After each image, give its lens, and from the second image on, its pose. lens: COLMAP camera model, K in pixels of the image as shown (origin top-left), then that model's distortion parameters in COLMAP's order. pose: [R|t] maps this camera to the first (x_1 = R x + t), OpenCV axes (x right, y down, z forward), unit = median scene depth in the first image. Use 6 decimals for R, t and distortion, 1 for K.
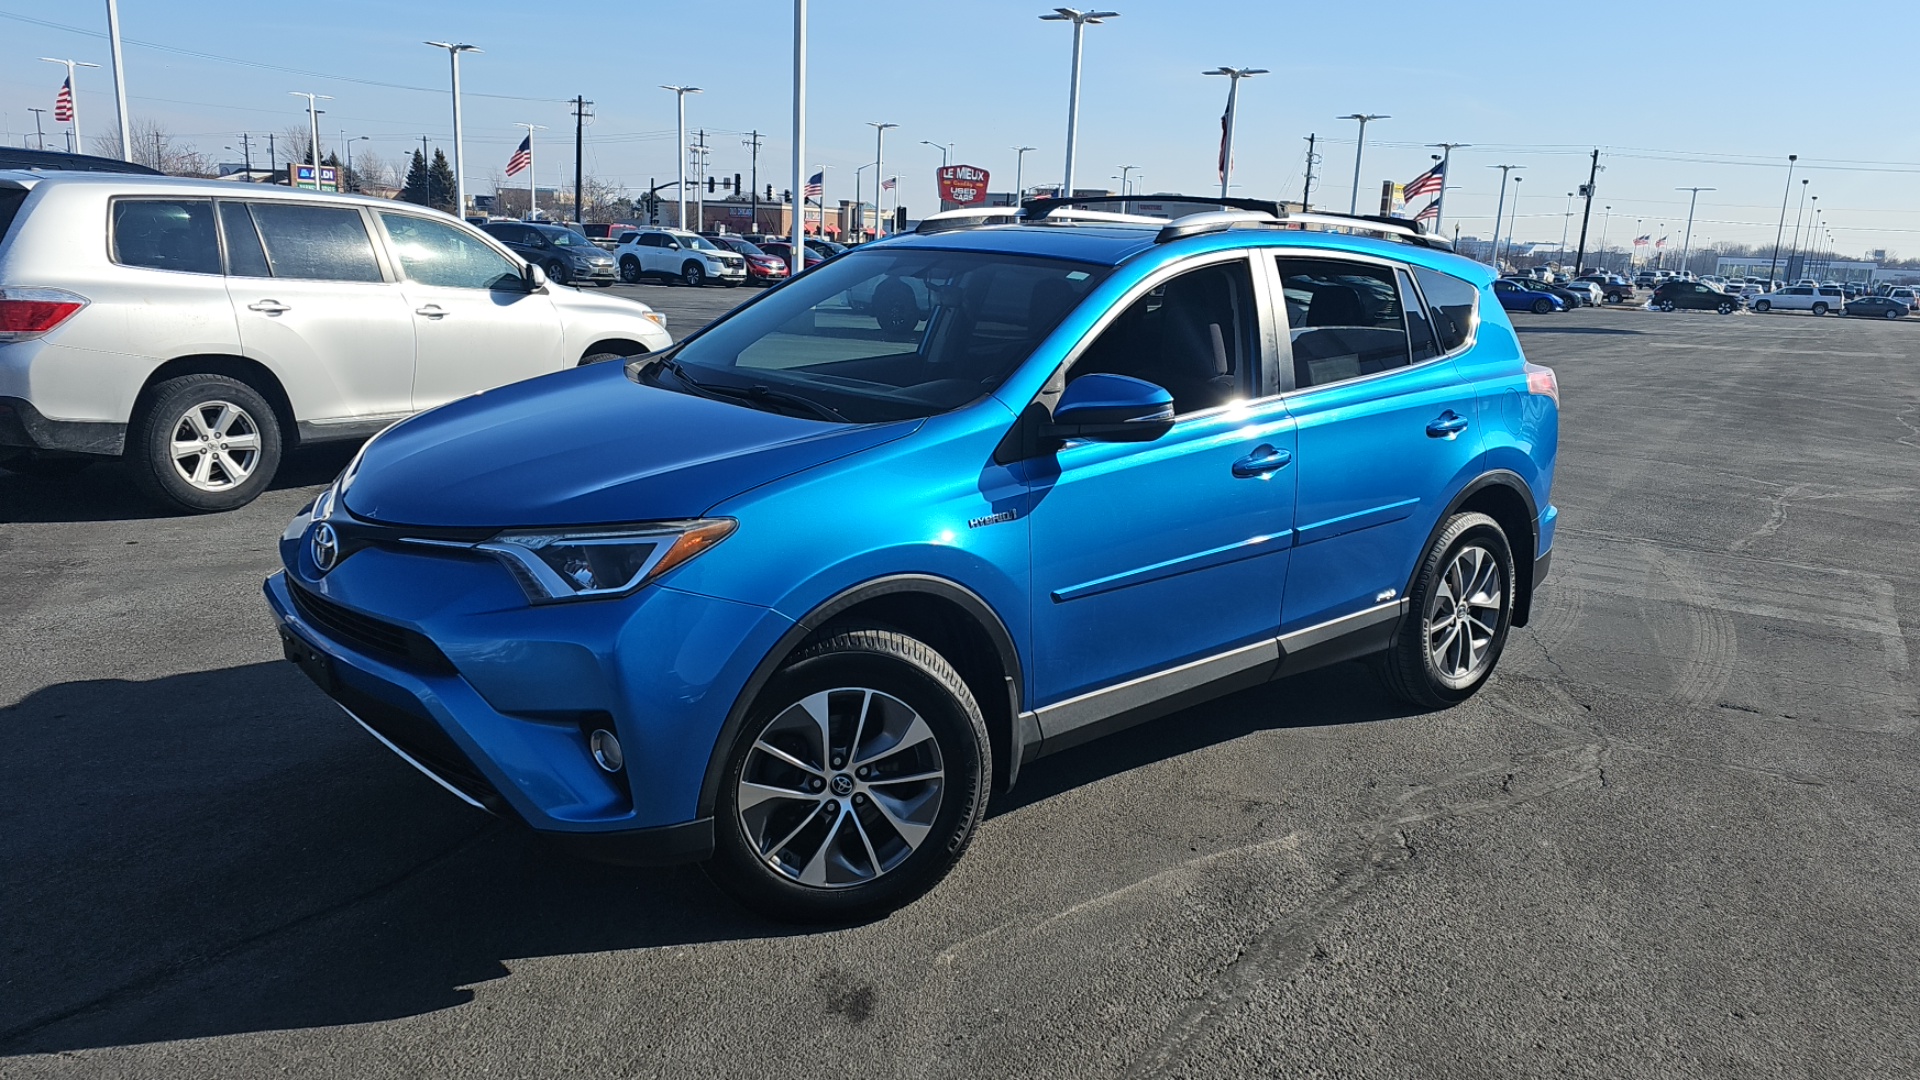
lens RADIAL K [[1378.6, 0, 940.7], [0, 1378.6, 549.9], [0, 0, 1]] dist [0.062554, -0.041822]
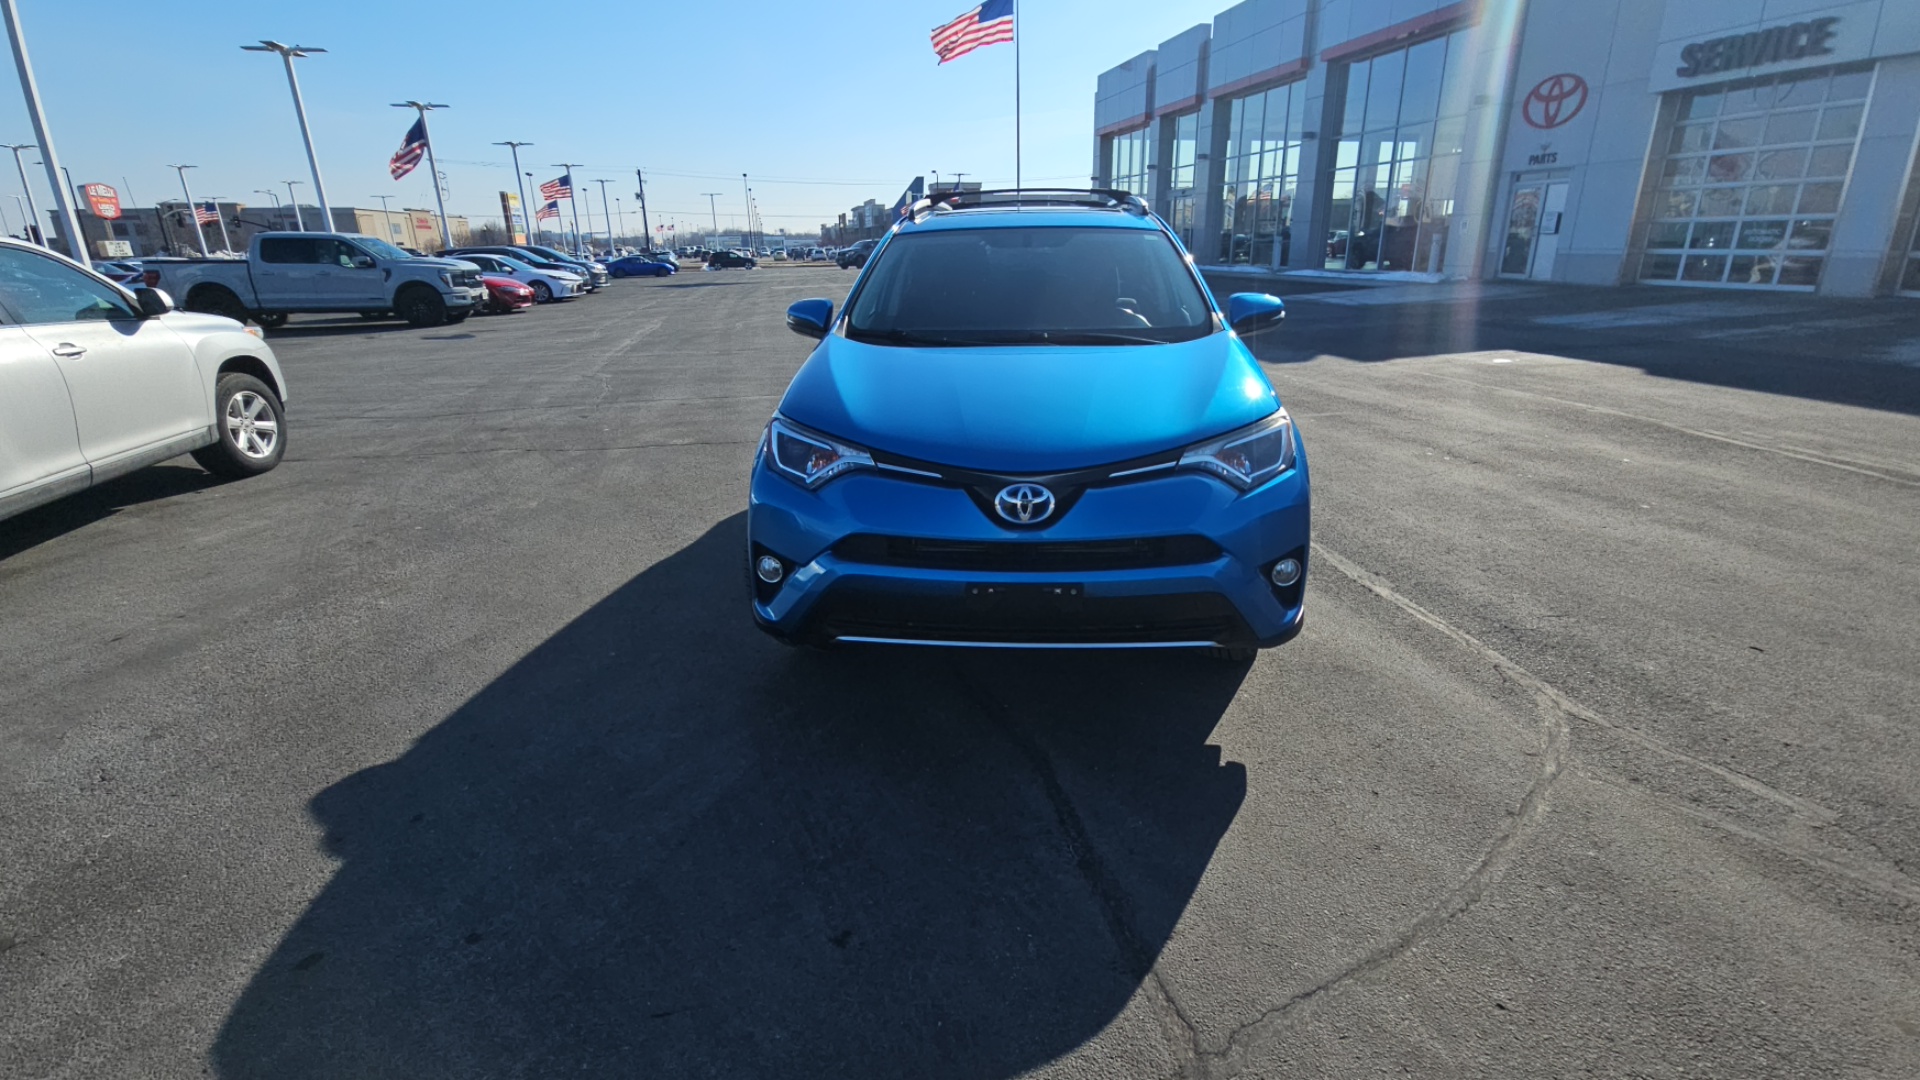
lens RADIAL K [[863.5, 0, 989.6], [0, 863.5, 545.3], [0, 0, 1]] dist [0.008492, -0.007086]
pose [[0.691200, -0.289029, 0.662348, -0.095029], [0.200277, 0.957250, 0.208713, -0.012637], [-0.694357, -0.011609, 0.719537, 0.047570]]
